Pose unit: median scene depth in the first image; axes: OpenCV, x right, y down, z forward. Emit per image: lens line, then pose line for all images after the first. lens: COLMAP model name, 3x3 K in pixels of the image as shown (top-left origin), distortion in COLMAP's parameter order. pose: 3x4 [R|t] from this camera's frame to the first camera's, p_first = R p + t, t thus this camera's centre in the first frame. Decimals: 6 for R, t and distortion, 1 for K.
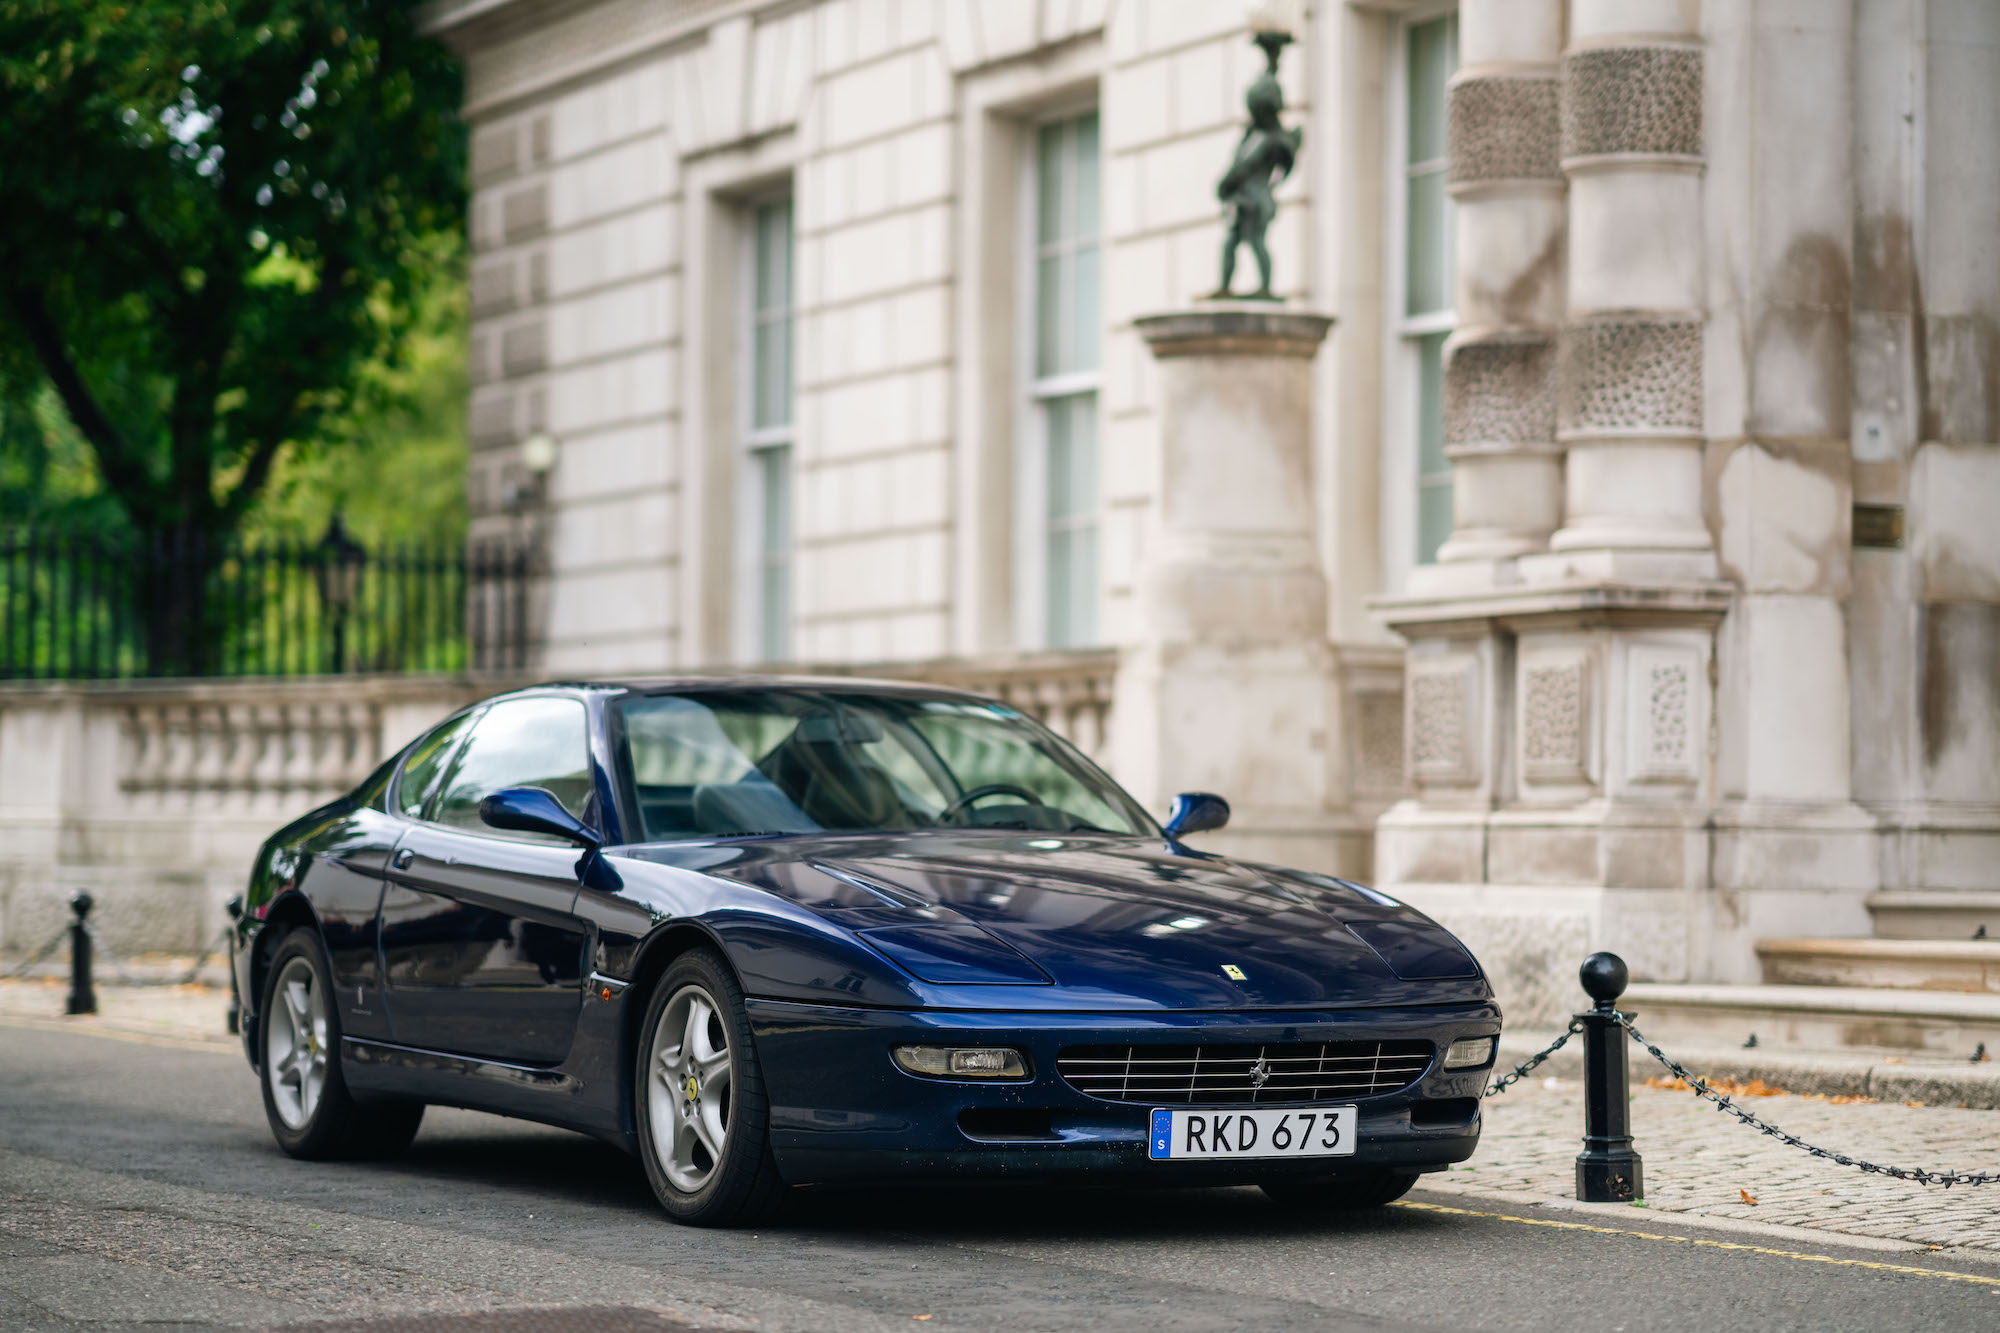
lens RADIAL K [[5074.3, 0, 1000.0], [0, 5074.3, 666.5], [0, 0, 1]] dist [-0.134578, -0.035773]
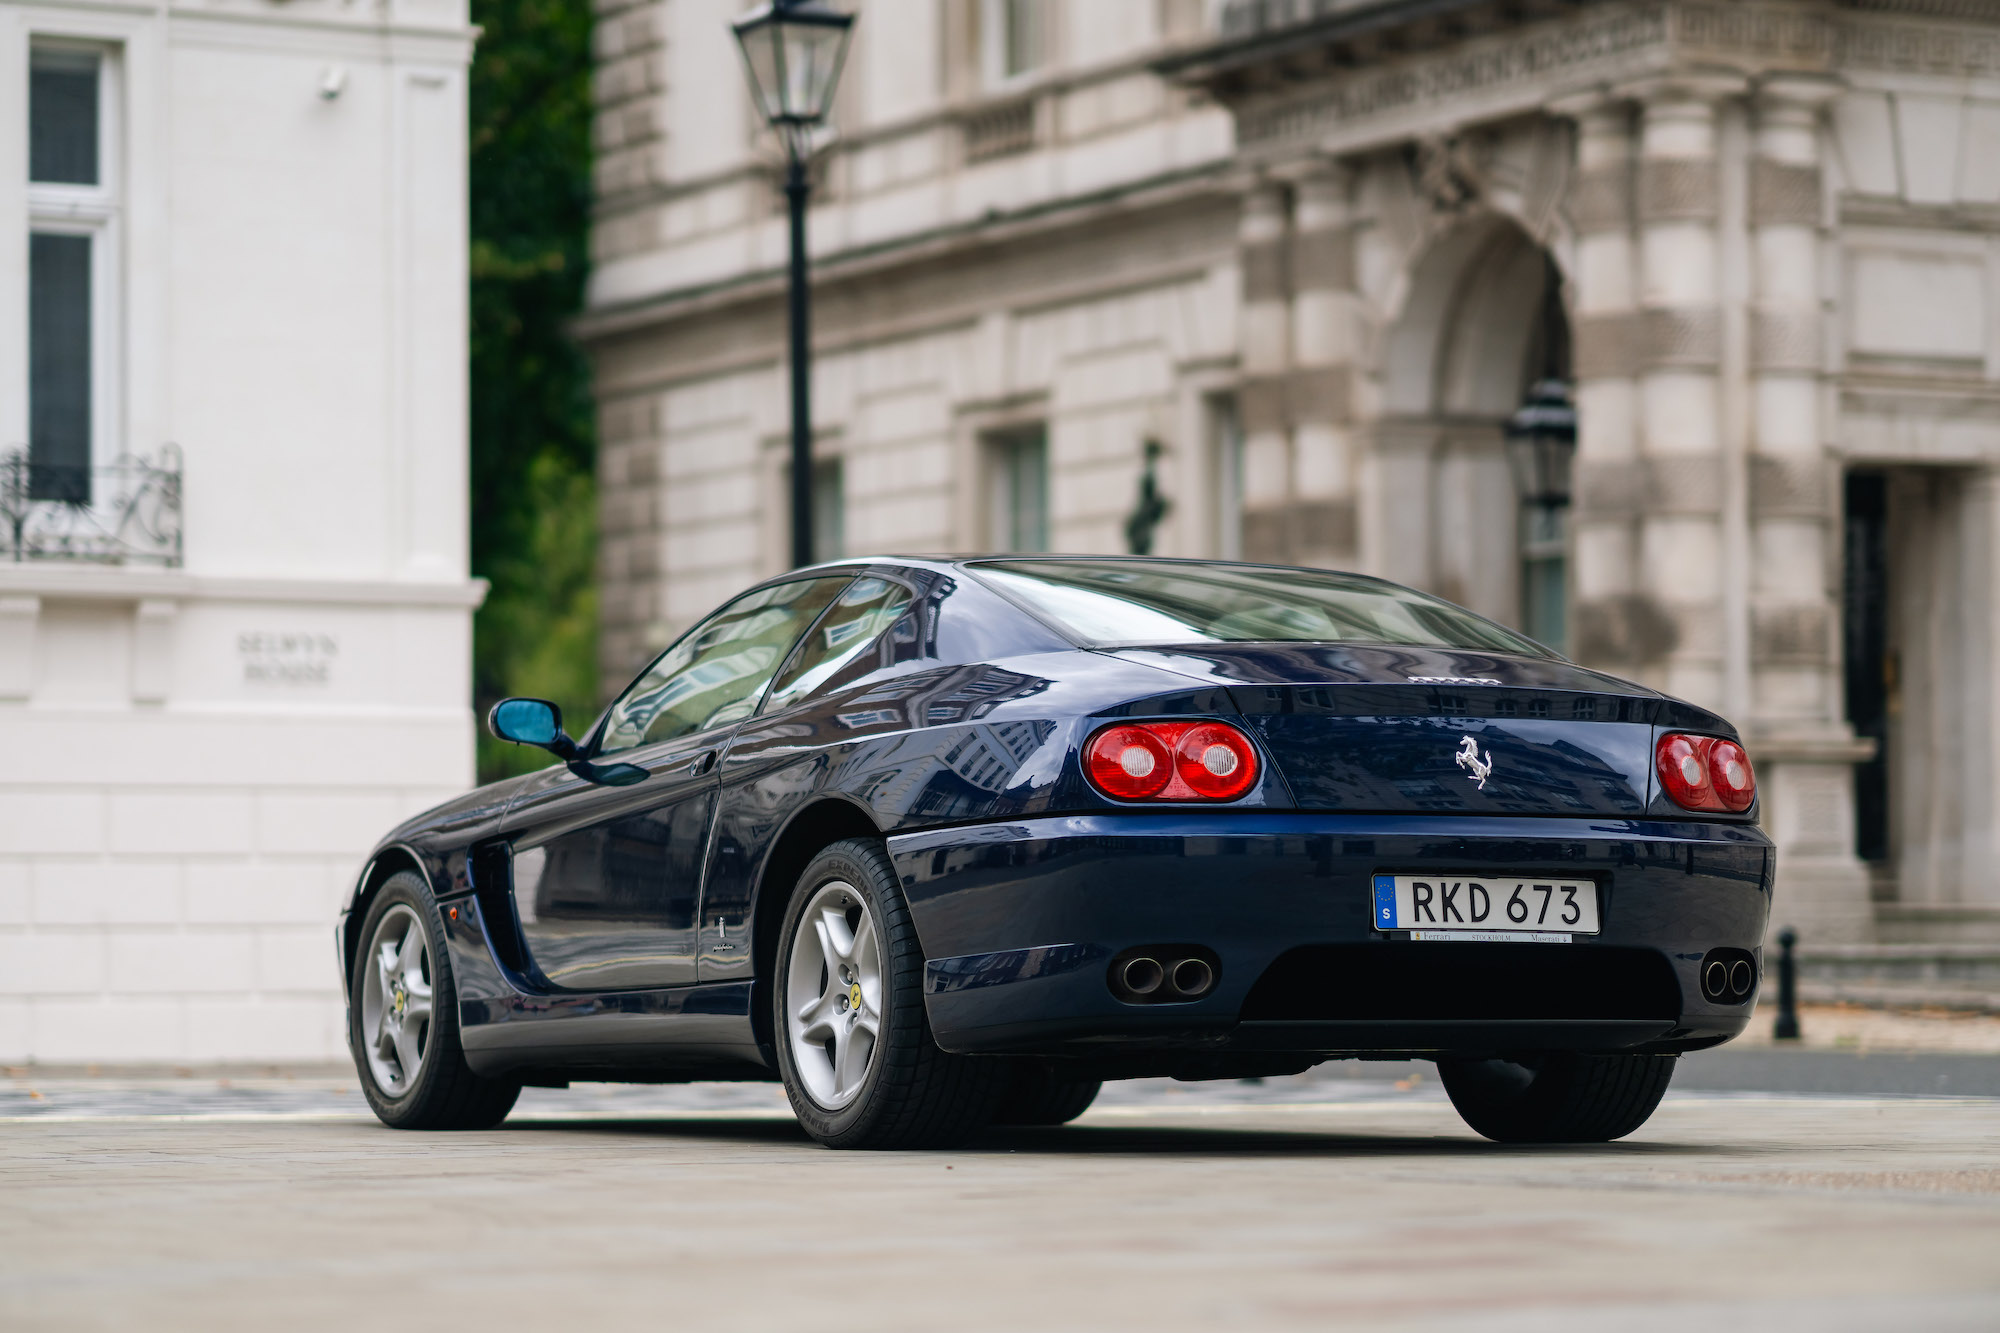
lens RADIAL K [[5074.3, 0, 1000.0], [0, 5074.3, 666.5], [0, 0, 1]] dist [-0.134578, -0.035773]
pose [[0.999730, -0.017331, 0.015474, -0.030333], [0.017033, 0.999671, 0.019198, -0.113411], [-0.015802, -0.018929, 0.999696, -0.835210]]
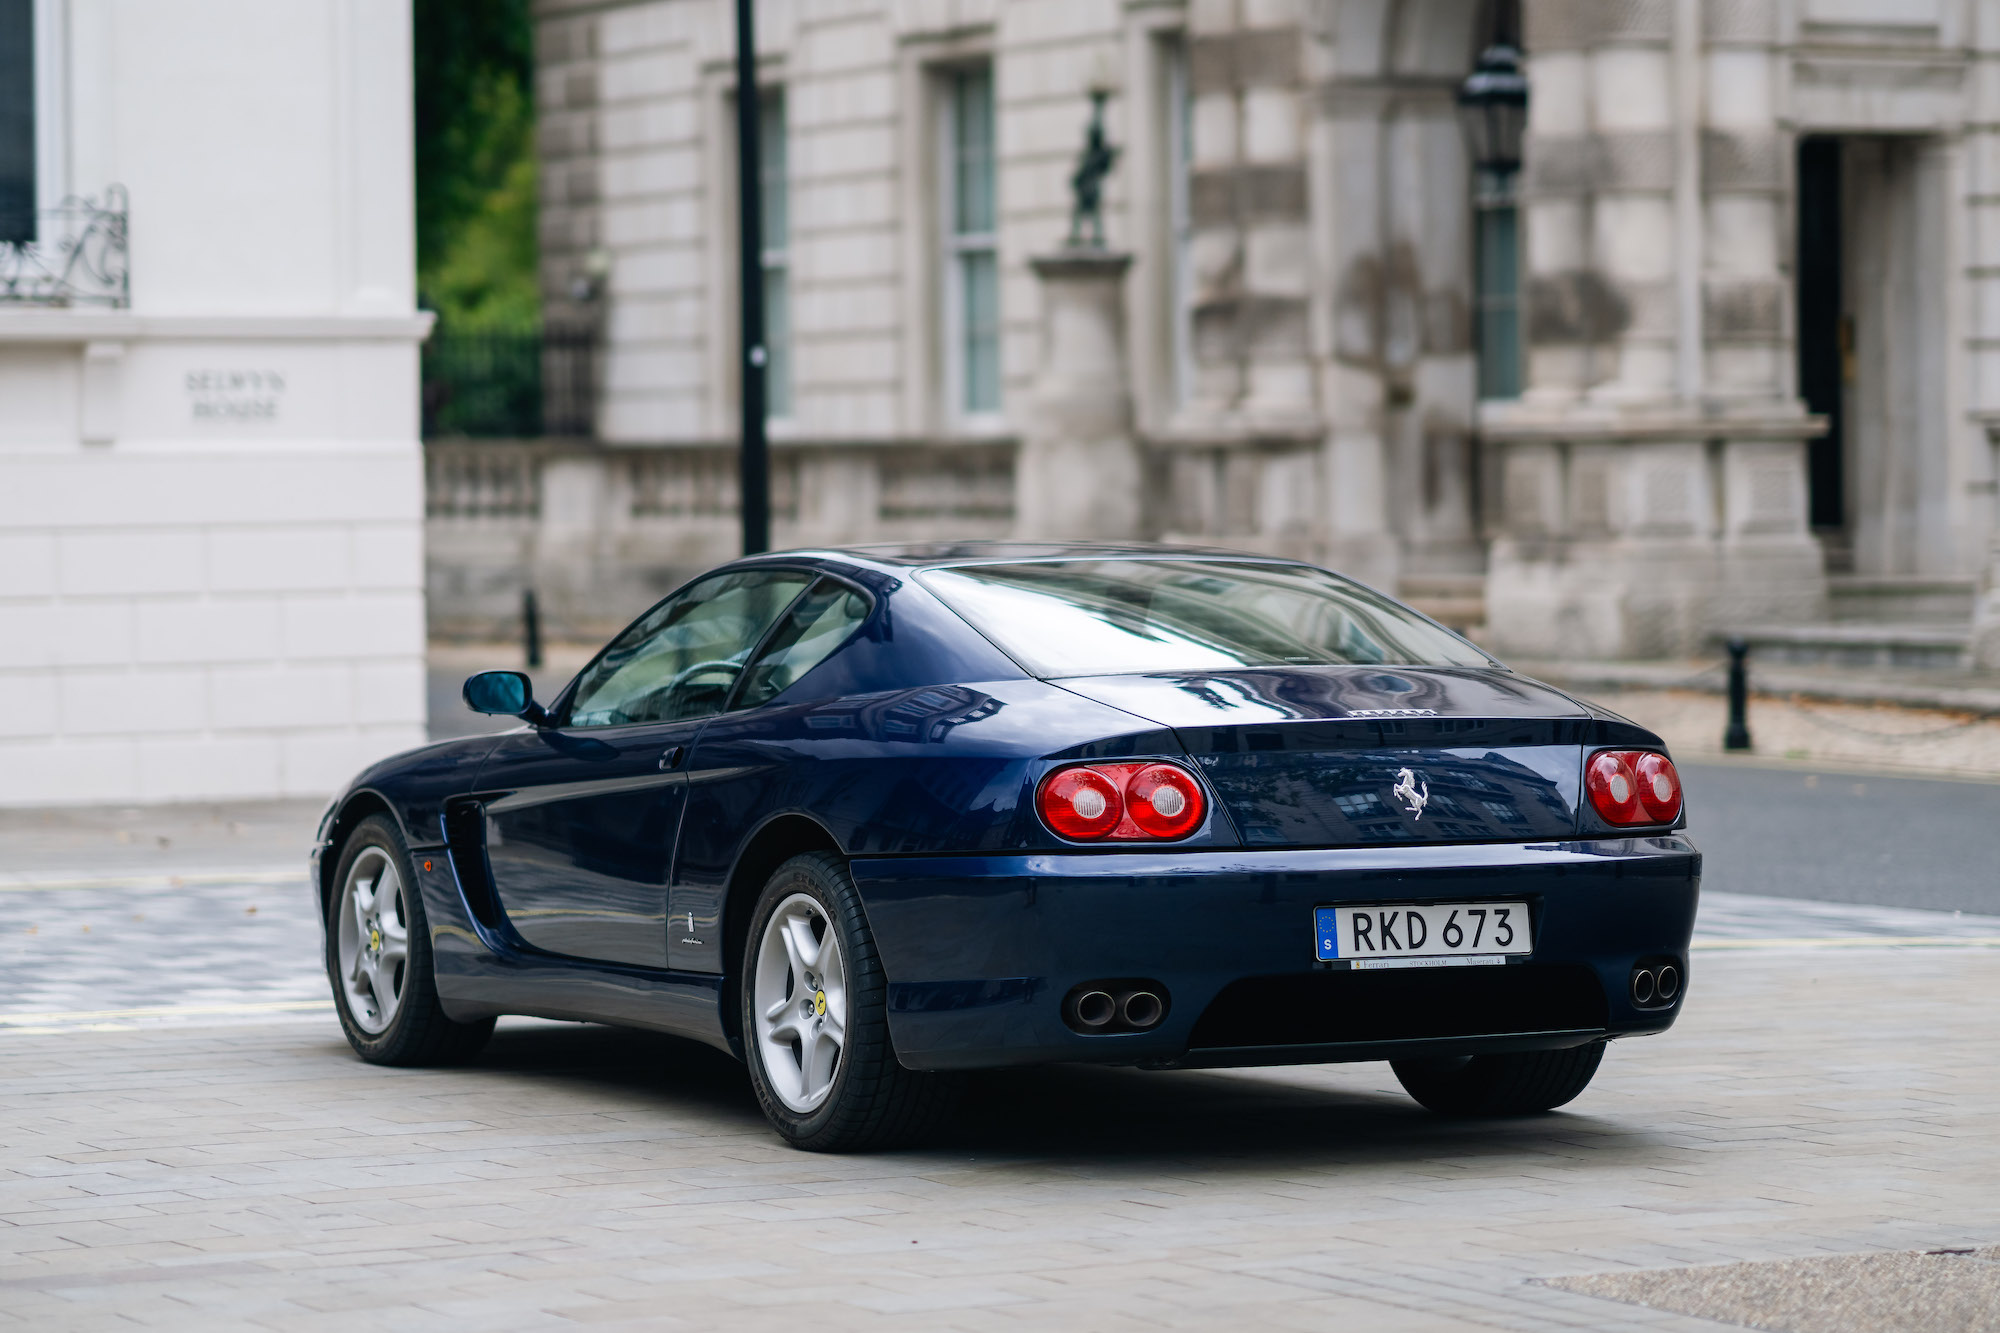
lens RADIAL K [[5074.3, 0, 1000.0], [0, 5074.3, 666.5], [0, 0, 1]] dist [-0.134578, -0.035773]
pose [[0.999367, -0.026128, 0.024133, -0.029609], [0.024313, 0.997059, 0.072682, -0.055837], [-0.025961, -0.072050, 0.997063, -0.798850]]
